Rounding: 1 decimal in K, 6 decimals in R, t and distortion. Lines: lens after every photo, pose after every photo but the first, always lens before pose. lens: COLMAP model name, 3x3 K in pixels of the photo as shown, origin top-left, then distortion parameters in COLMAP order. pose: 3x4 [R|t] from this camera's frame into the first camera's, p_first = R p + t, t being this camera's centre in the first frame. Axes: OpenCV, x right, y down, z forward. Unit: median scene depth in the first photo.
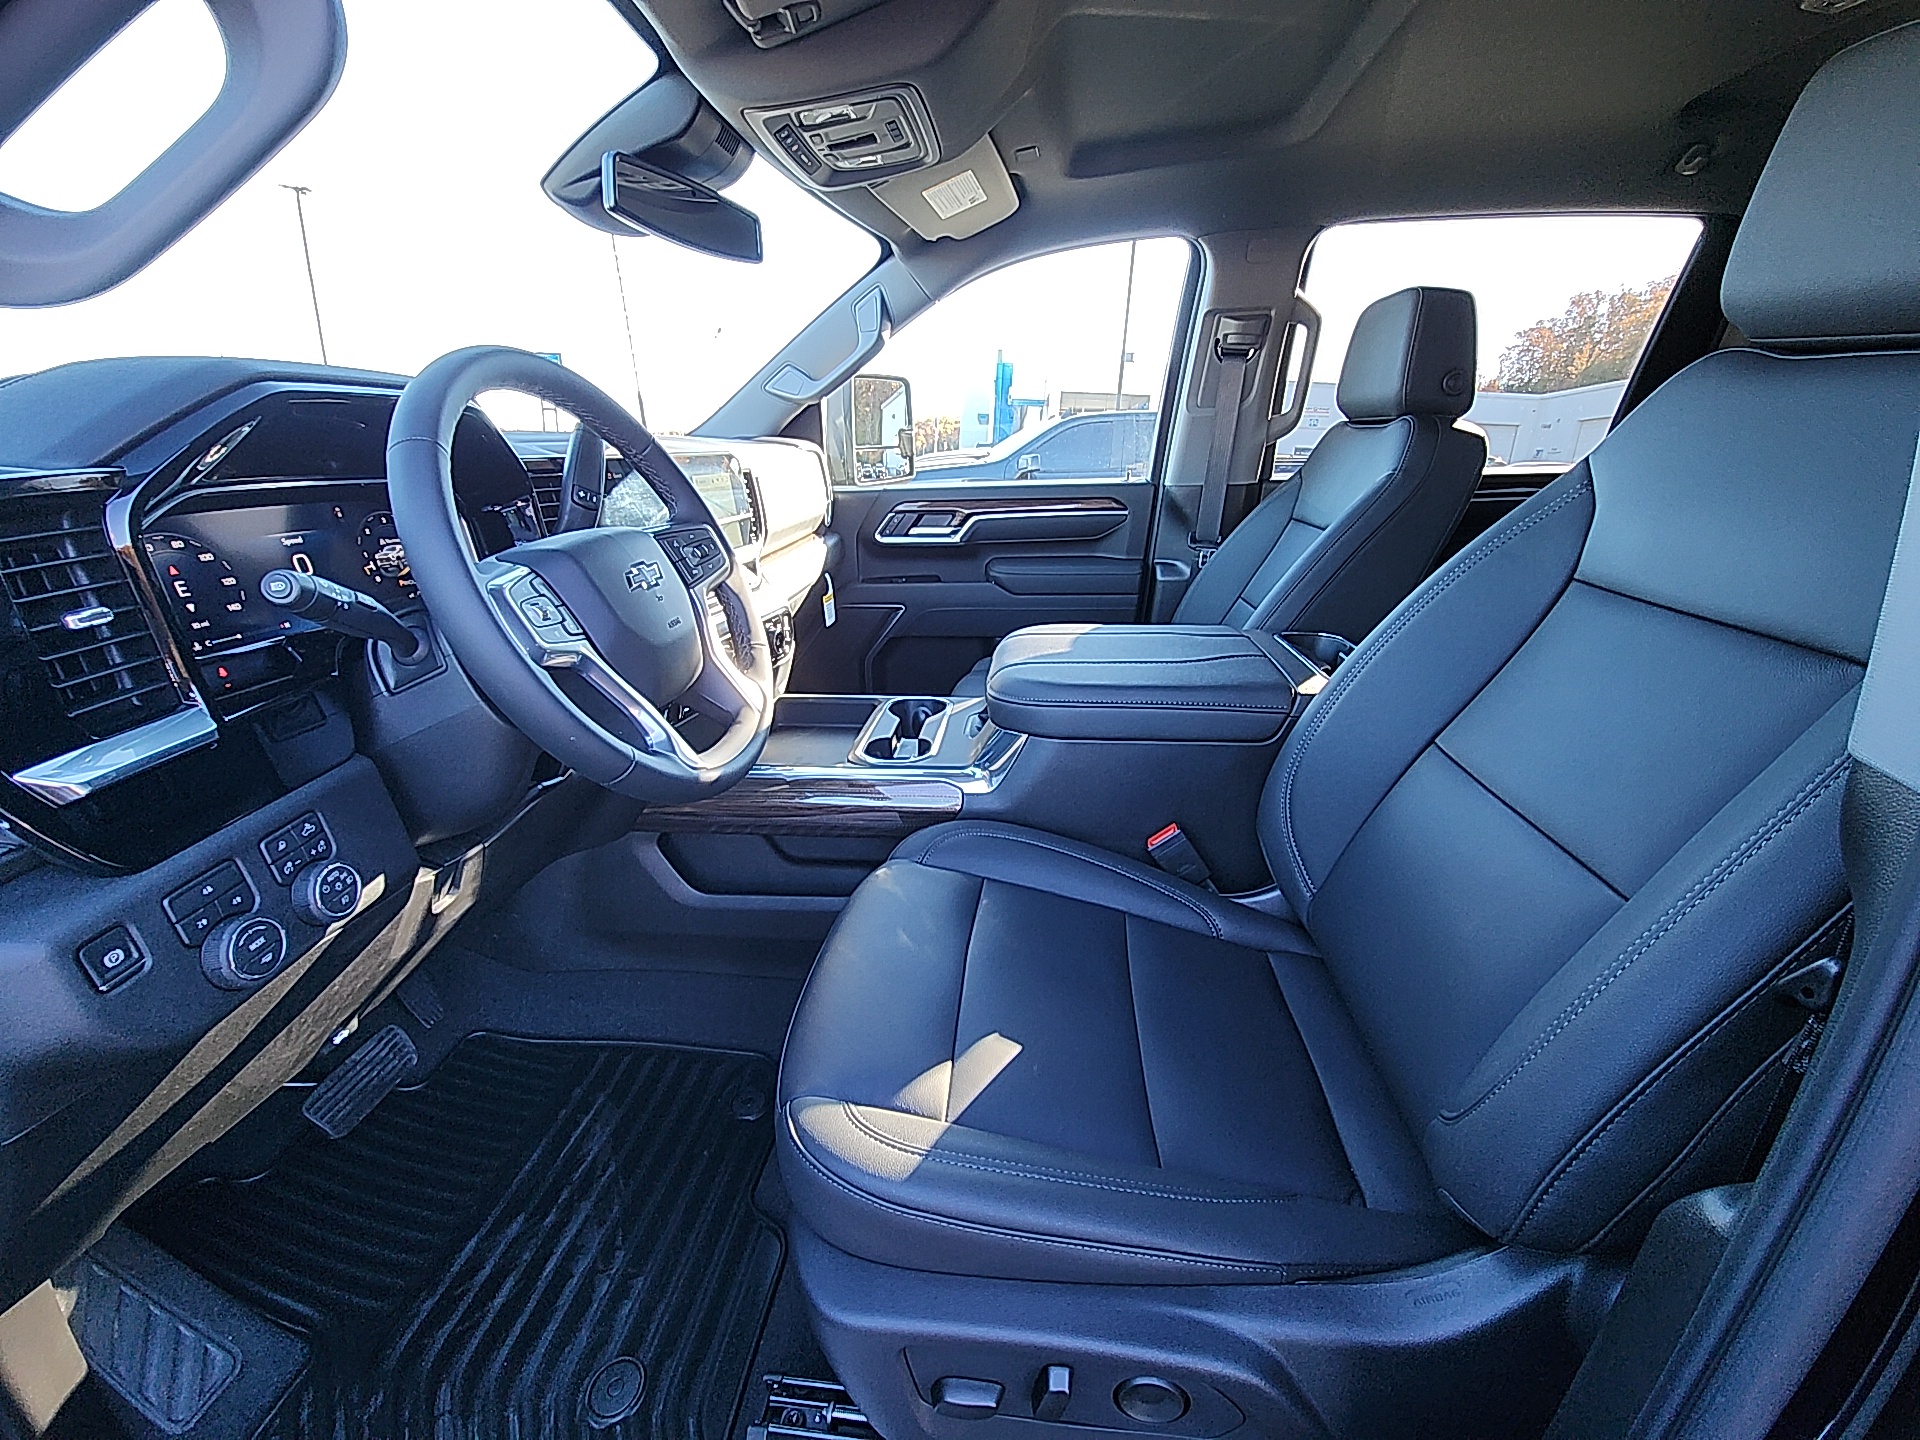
lens RADIAL K [[776.9, 0, 950.9], [0, 776.9, 701.9], [0, 0, 1]] dist [0.005977, -0.000608]
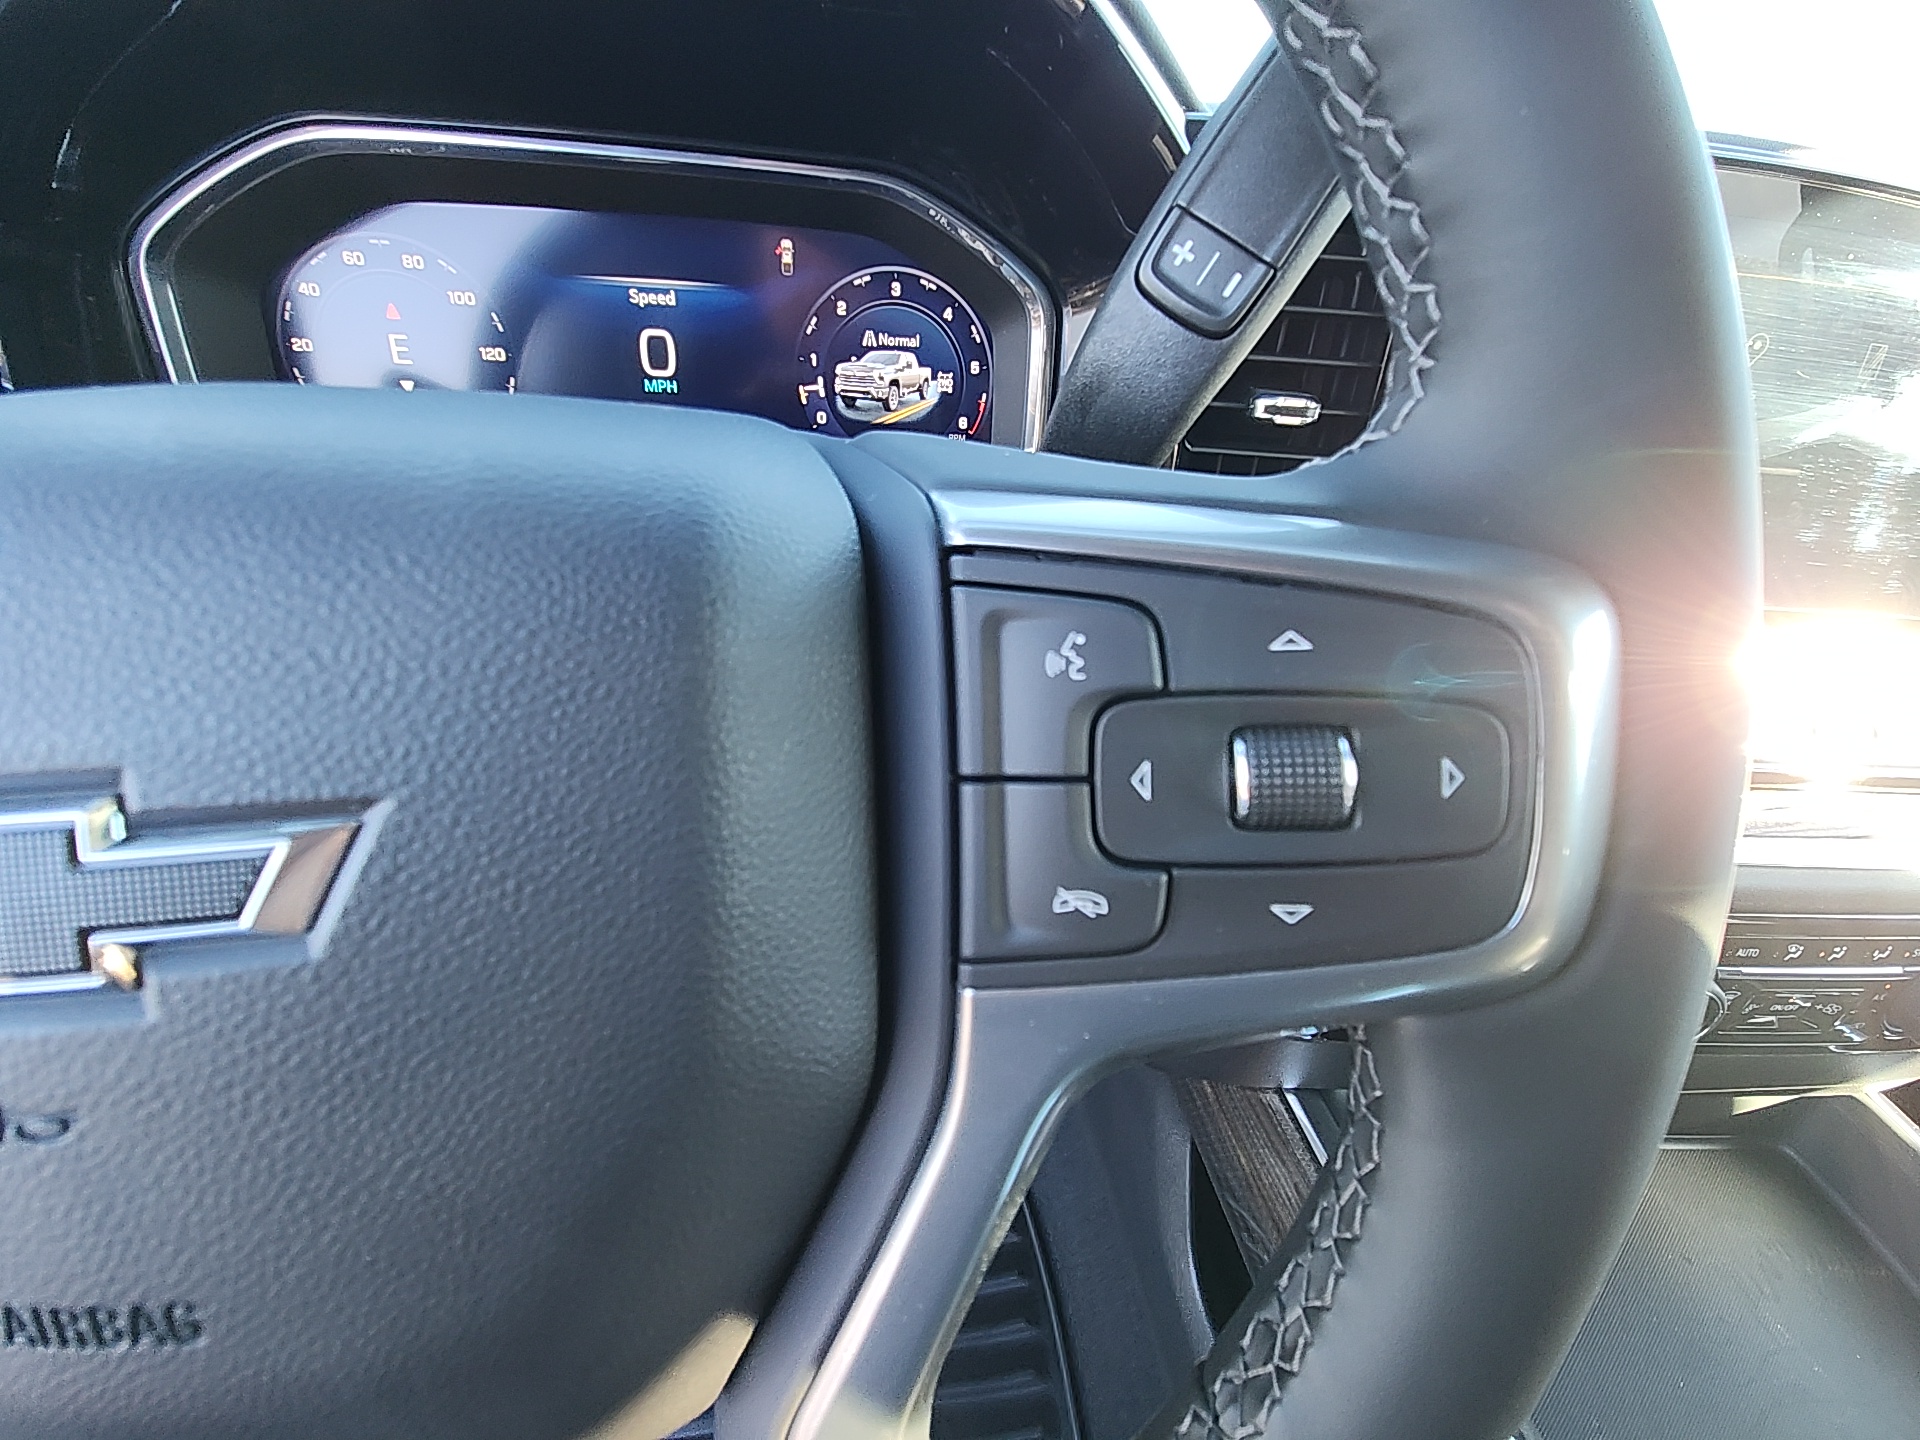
lens RADIAL K [[774.8, 0, 951.2], [0, 774.8, 709.9], [0, 0, 1]] dist [0.002811, 0.000066]
pose [[0.246202, 0.530361, -0.811235, -0.226089], [-0.363193, 0.826495, 0.430112, -0.223829], [0.898596, 0.188740, 0.396108, 0.850878]]
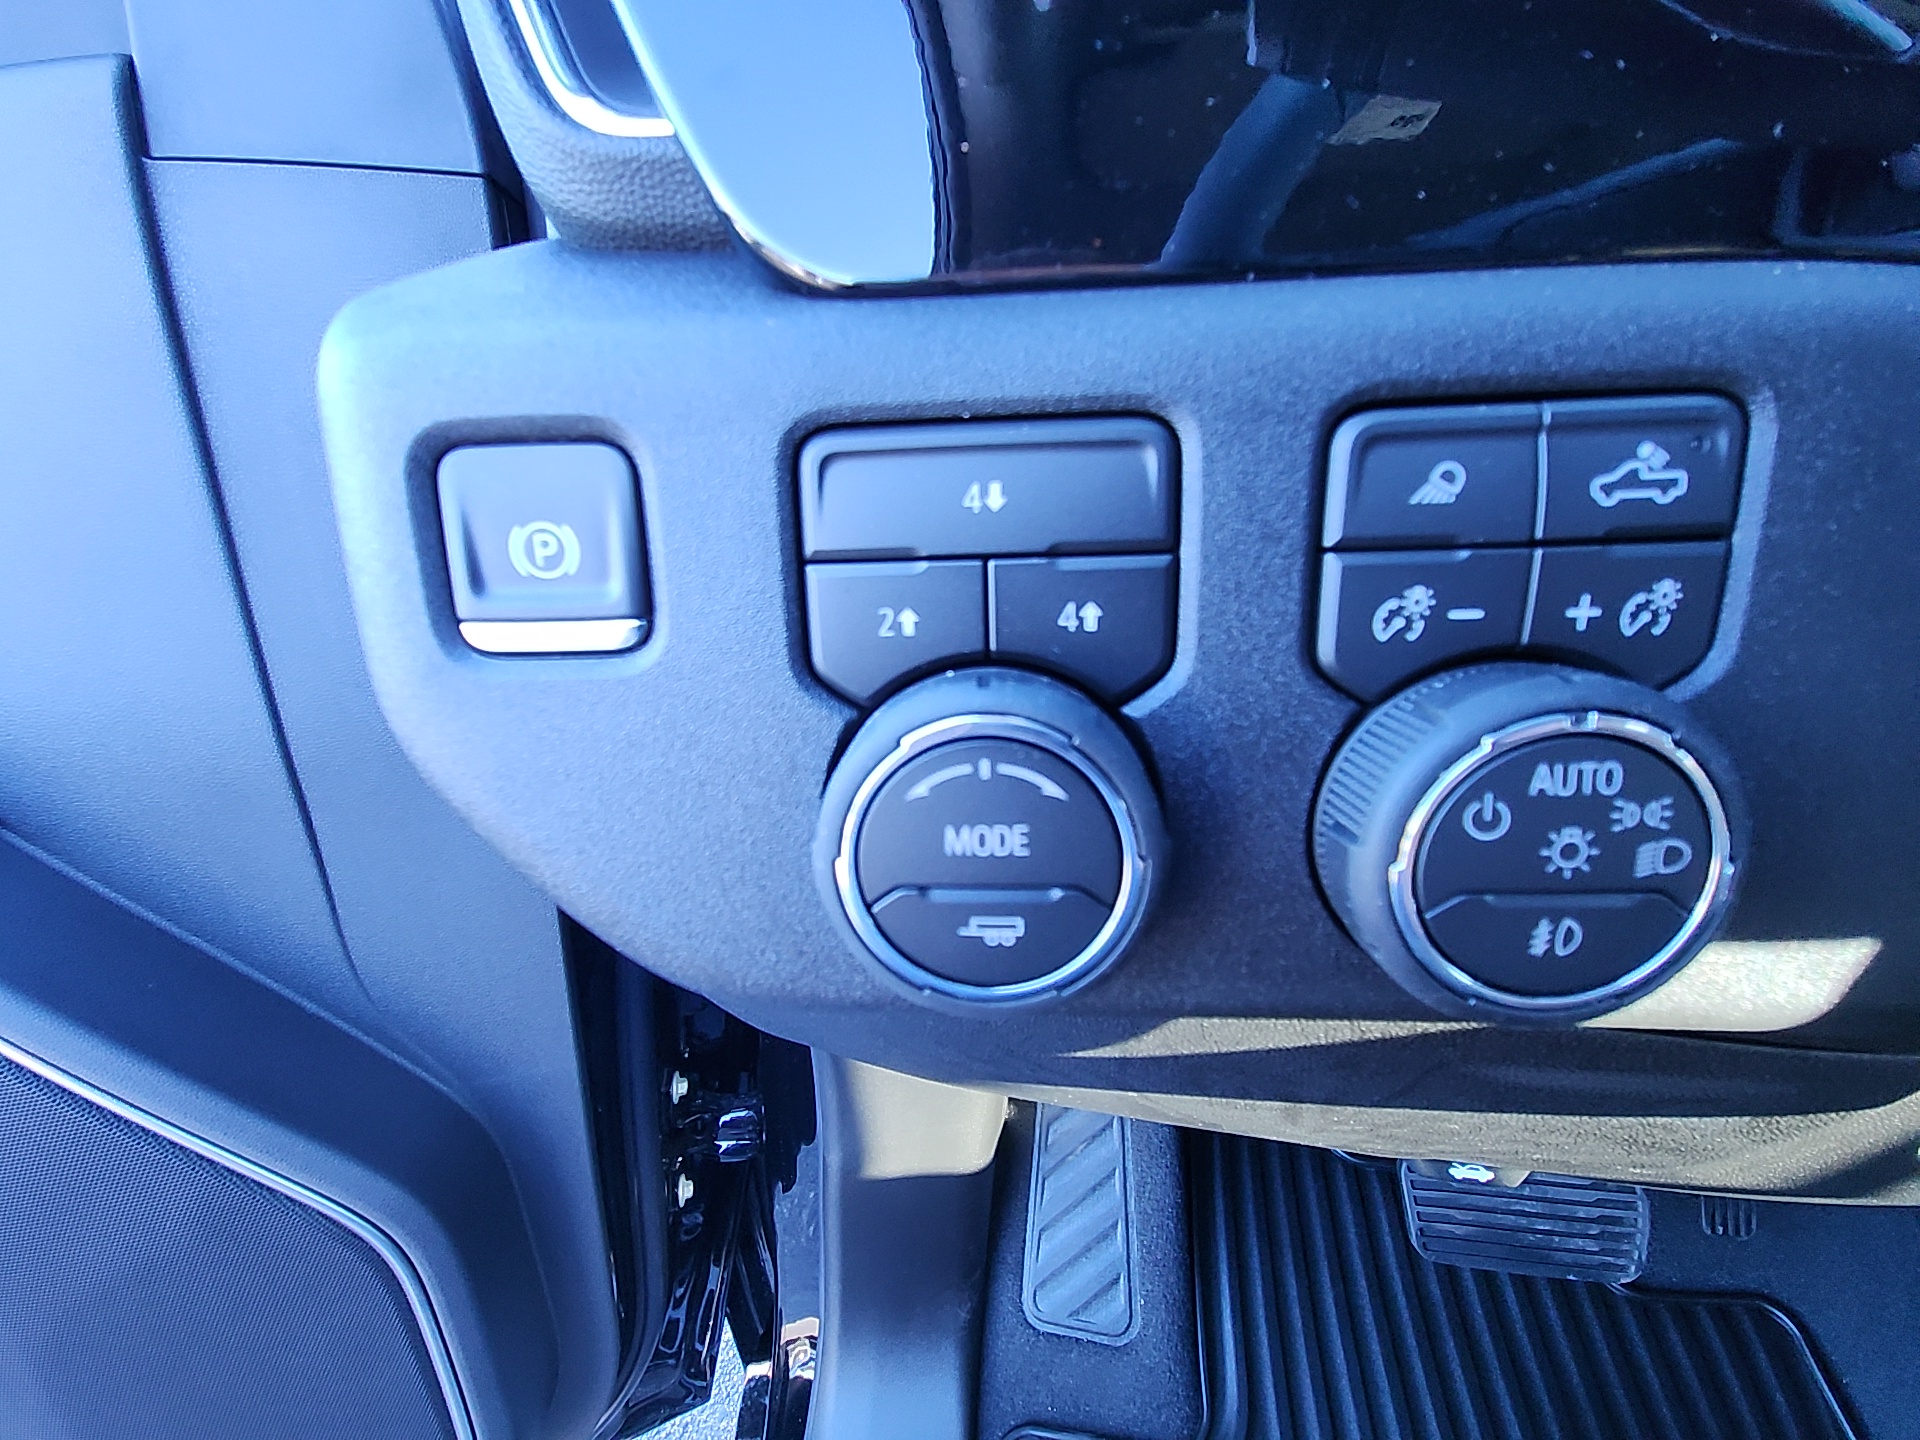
lens RADIAL K [[773.4, 0, 947.3], [0, 773.4, 708.4], [0, 0, 1]] dist [0.031629, -0.021455]
pose [[-0.053532, 0.373431, -0.926112, -0.418131], [-0.290409, 0.881532, 0.372242, 0.122731], [0.955404, 0.288878, 0.061257, 0.561991]]
